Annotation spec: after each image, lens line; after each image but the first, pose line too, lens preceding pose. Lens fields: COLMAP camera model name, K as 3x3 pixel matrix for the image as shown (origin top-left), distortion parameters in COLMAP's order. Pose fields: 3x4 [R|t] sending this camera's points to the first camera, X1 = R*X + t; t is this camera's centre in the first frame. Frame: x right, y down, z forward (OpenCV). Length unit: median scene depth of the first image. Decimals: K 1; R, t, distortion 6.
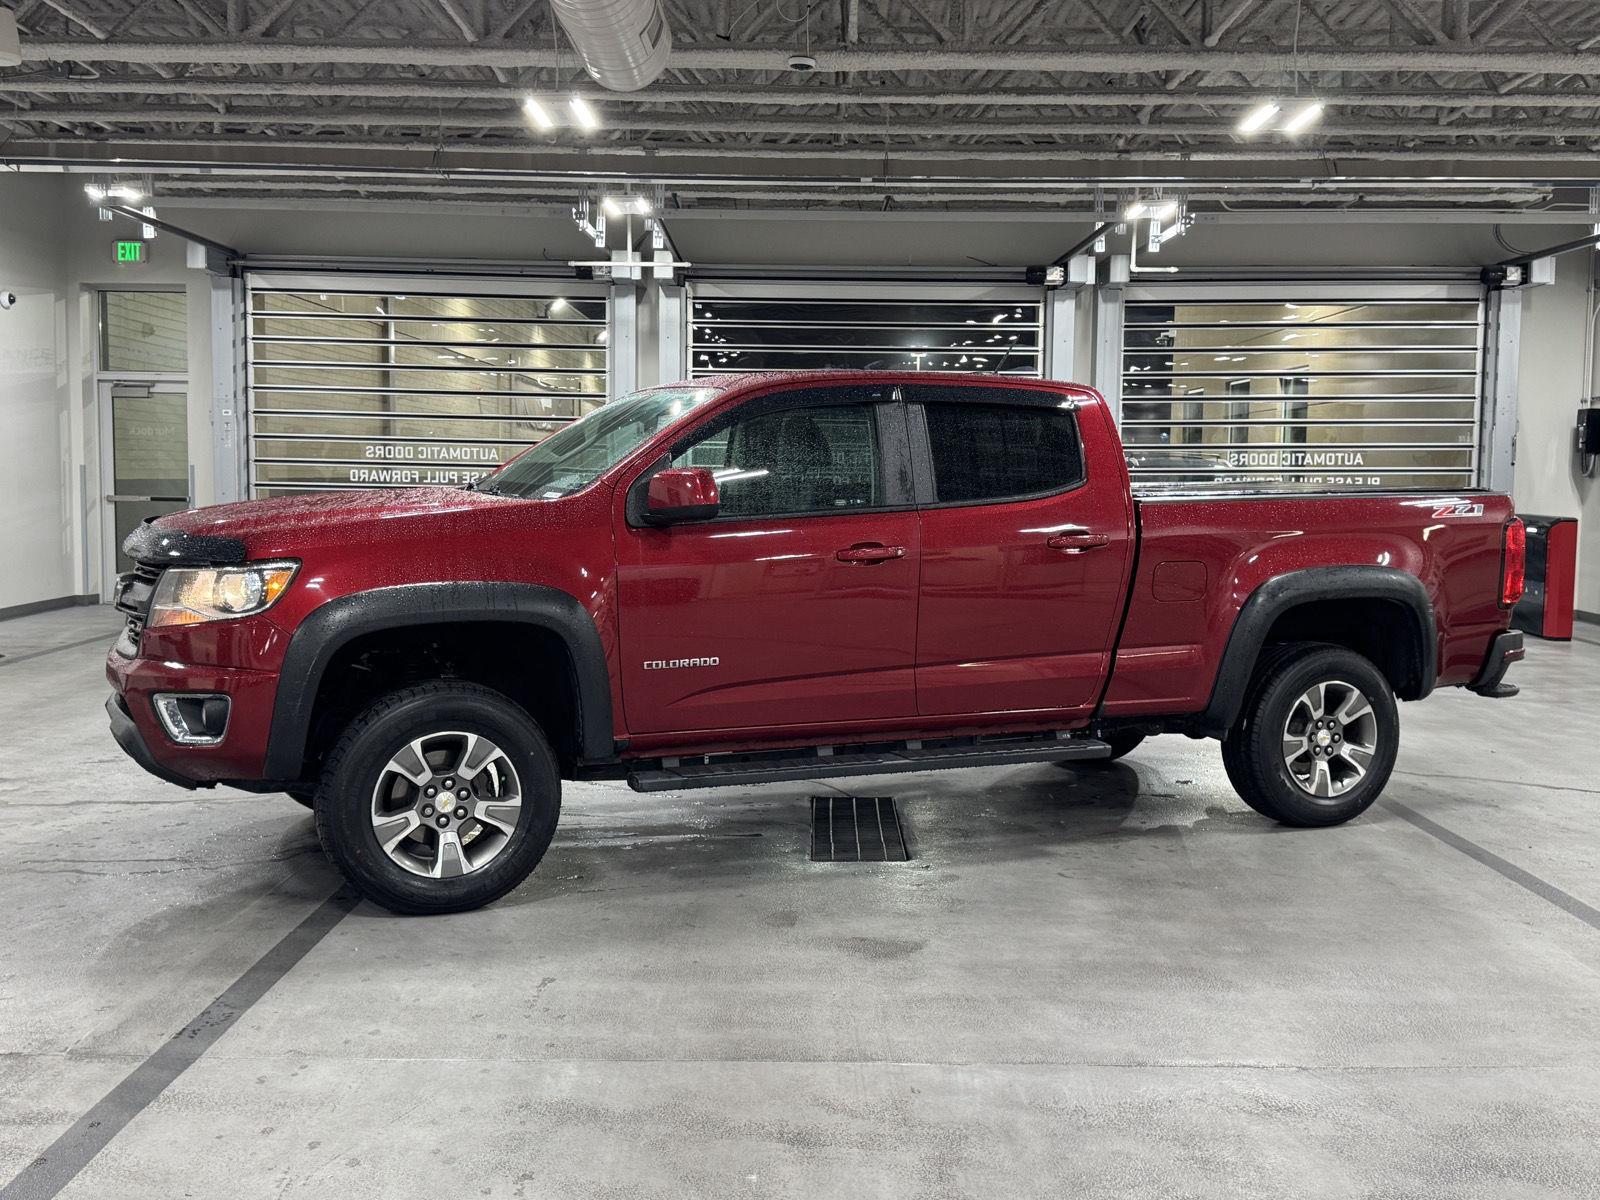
lens RADIAL K [[1647.4, 0, 800.0], [0, 1647.4, 600.0], [0, 0, 1]] dist [0.193952, -0.419175]
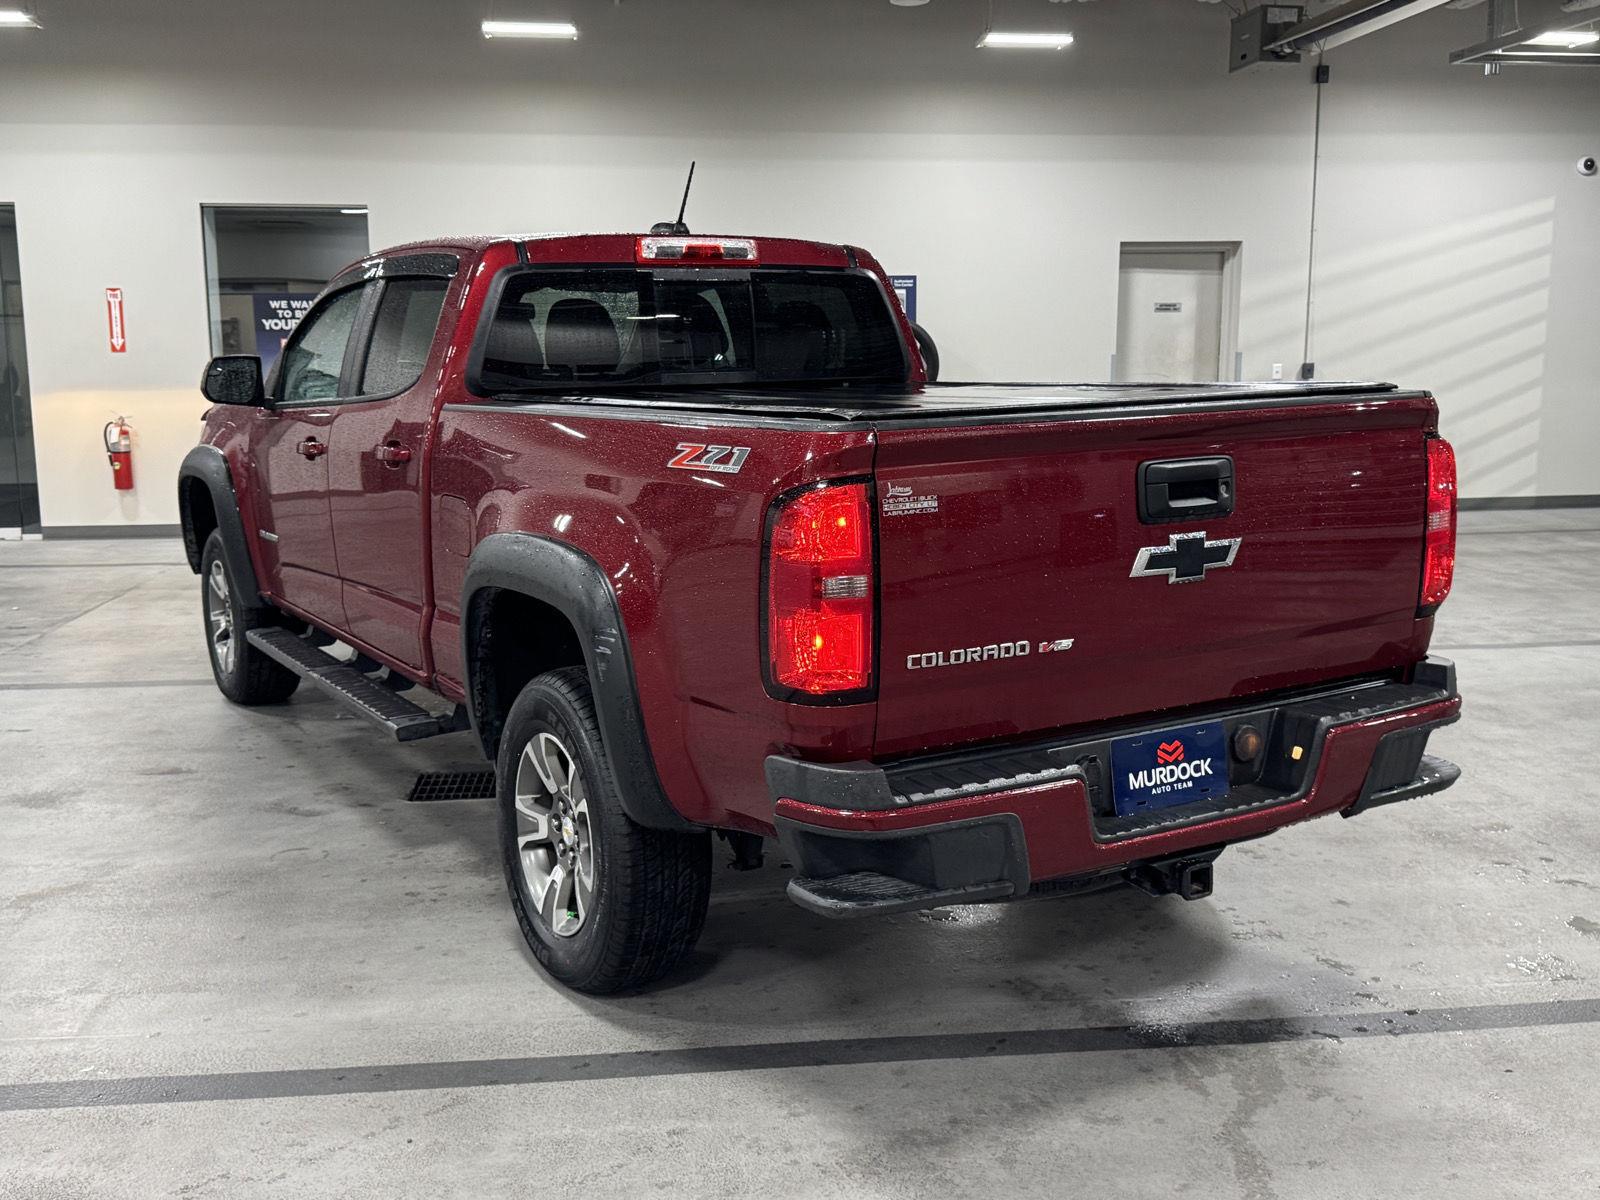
lens RADIAL K [[1610.4, 0, 811.3], [0, 1610.4, 603.3], [0, 0, 1]] dist [0.203386, -0.441086]
pose [[0.121584, 0.150217, -0.981148, 0.995155], [-0.072793, 0.987170, 0.142118, -0.093723], [0.989908, 0.054141, 0.130958, 1.162264]]
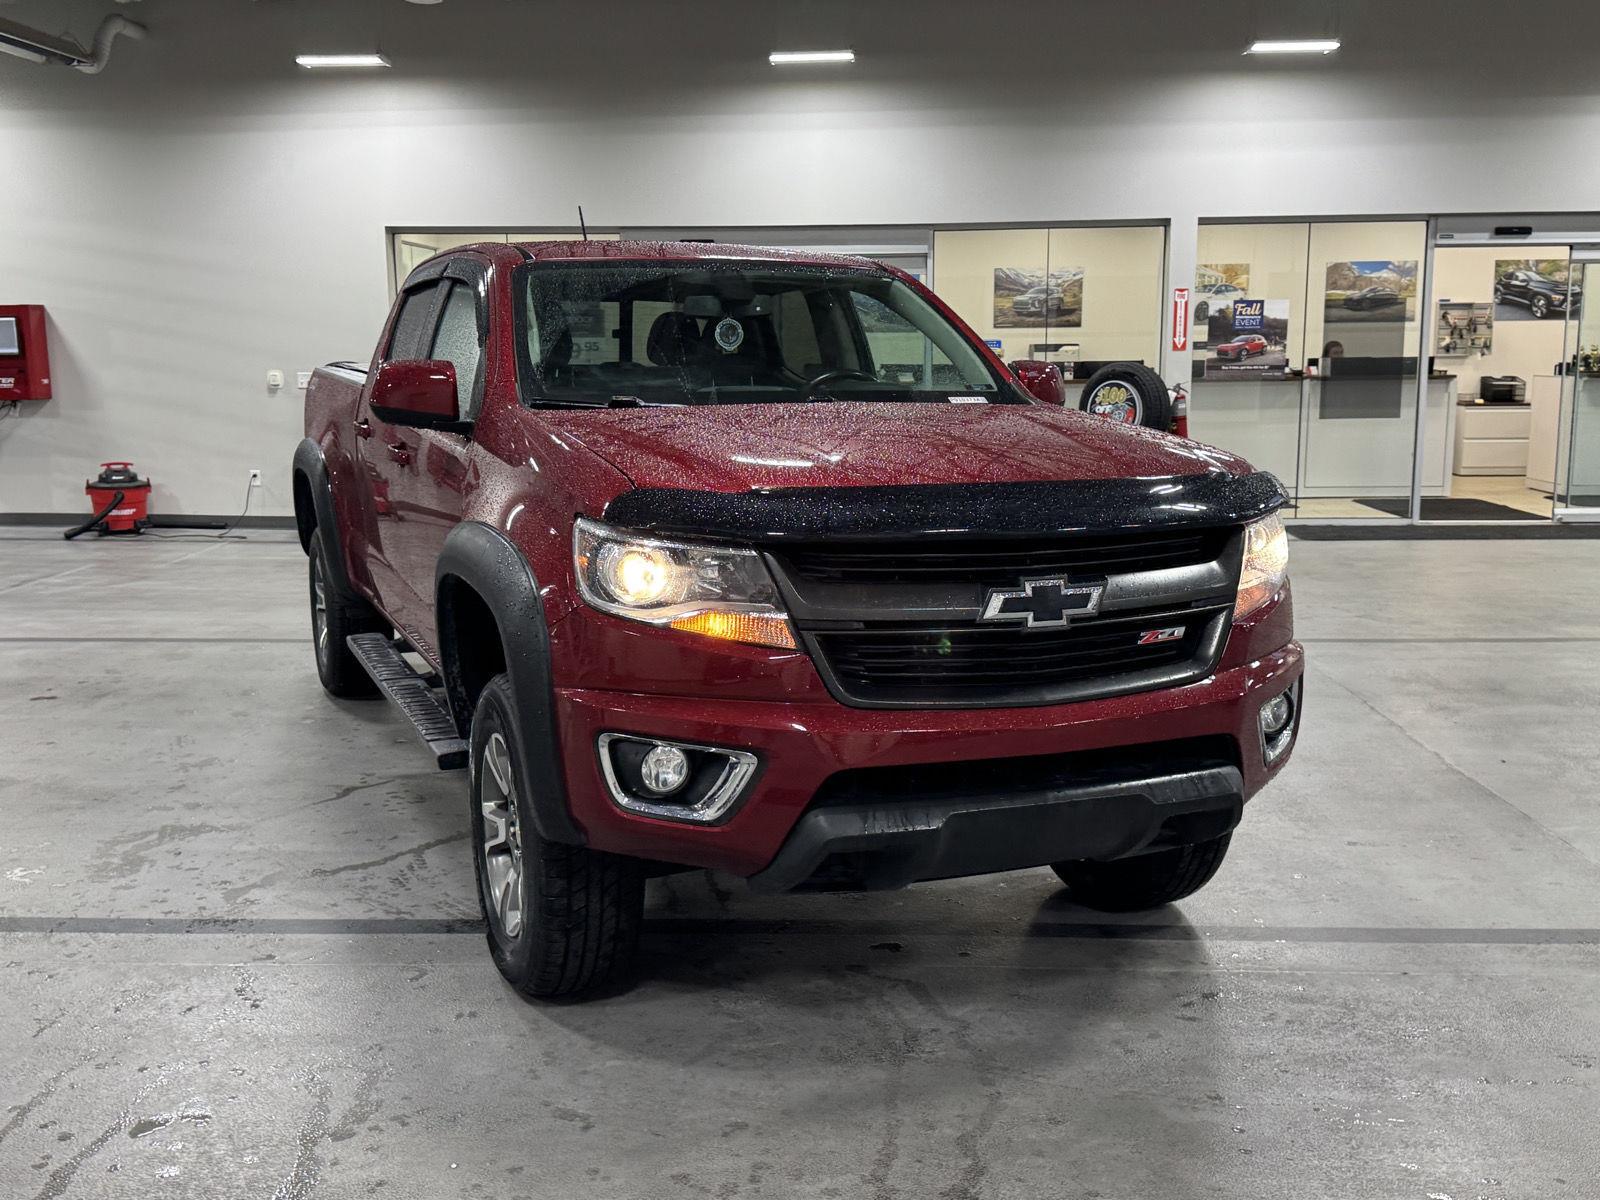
lens RADIAL K [[1616.6, 0, 792.2], [0, 1616.6, 608.7], [0, 0, 1]] dist [0.183760, -0.385561]
pose [[0.034974, -0.175310, 0.983892, -0.936263], [0.085558, 0.981405, 0.171825, -0.105307], [-0.995719, 0.078170, 0.049322, 1.029463]]
